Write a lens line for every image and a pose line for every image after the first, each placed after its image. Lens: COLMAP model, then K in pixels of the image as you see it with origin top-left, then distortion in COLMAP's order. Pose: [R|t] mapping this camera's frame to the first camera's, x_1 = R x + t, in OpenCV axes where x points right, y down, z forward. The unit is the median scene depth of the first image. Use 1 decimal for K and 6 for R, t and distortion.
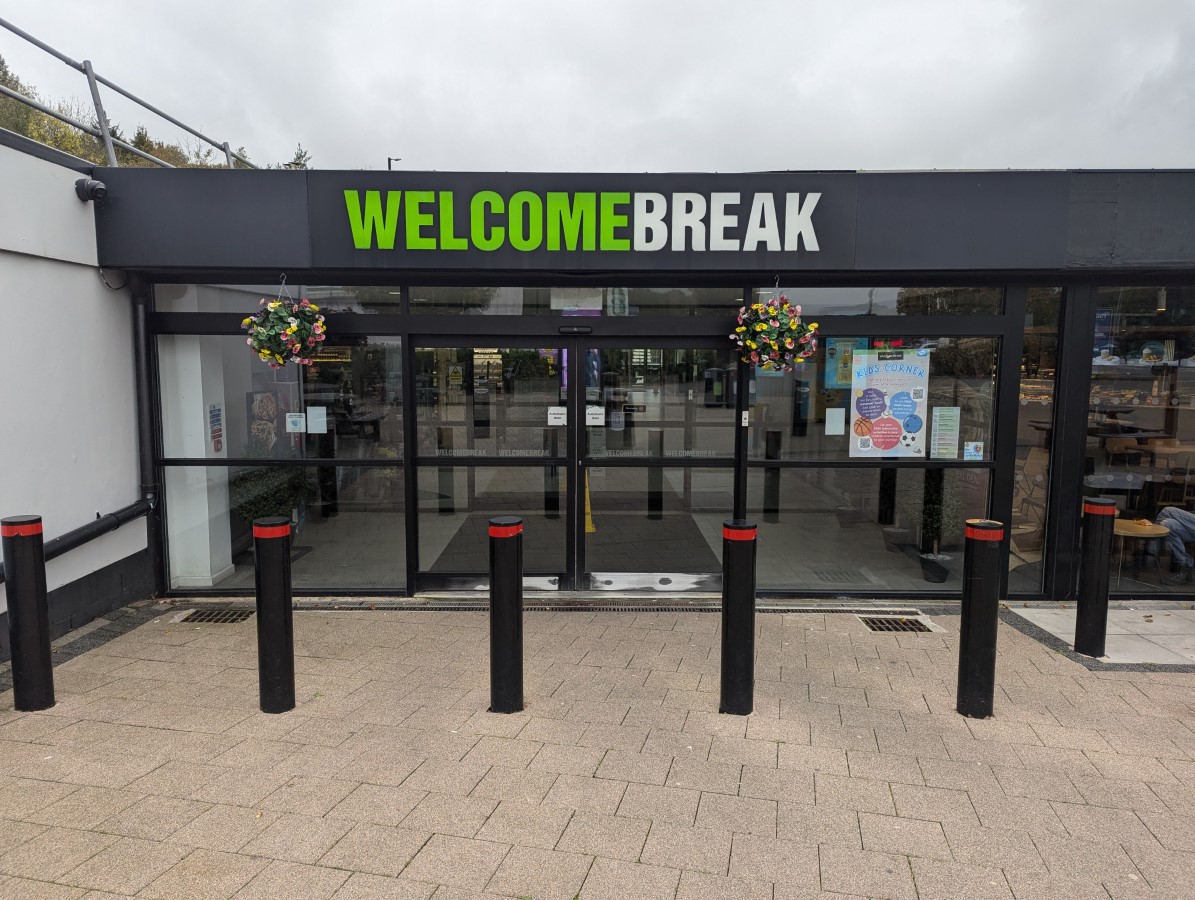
lens RADIAL K [[838.4, 0, 597.2], [0, 838.4, 447.1], [0, 0, 1]] dist [0.036895, 0.001647]
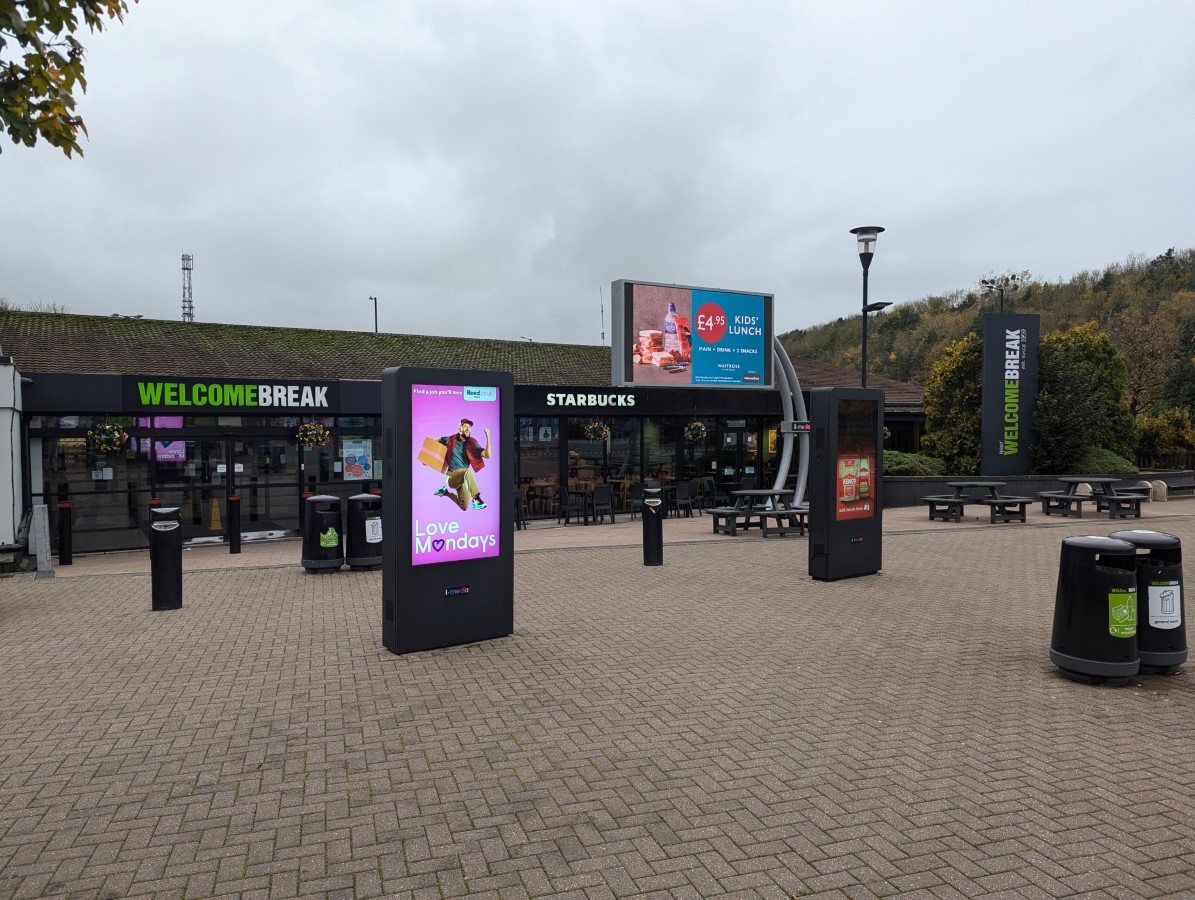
lens RADIAL K [[838.4, 0, 596.5], [0, 838.4, 449.2], [0, 0, 1]] dist [0.036895, 0.001647]
pose [[0.852406, -0.021717, 0.522429, -0.462299], [0.069353, 0.995005, -0.071796, 0.183375], [-0.518261, 0.097431, 0.849655, -1.913284]]
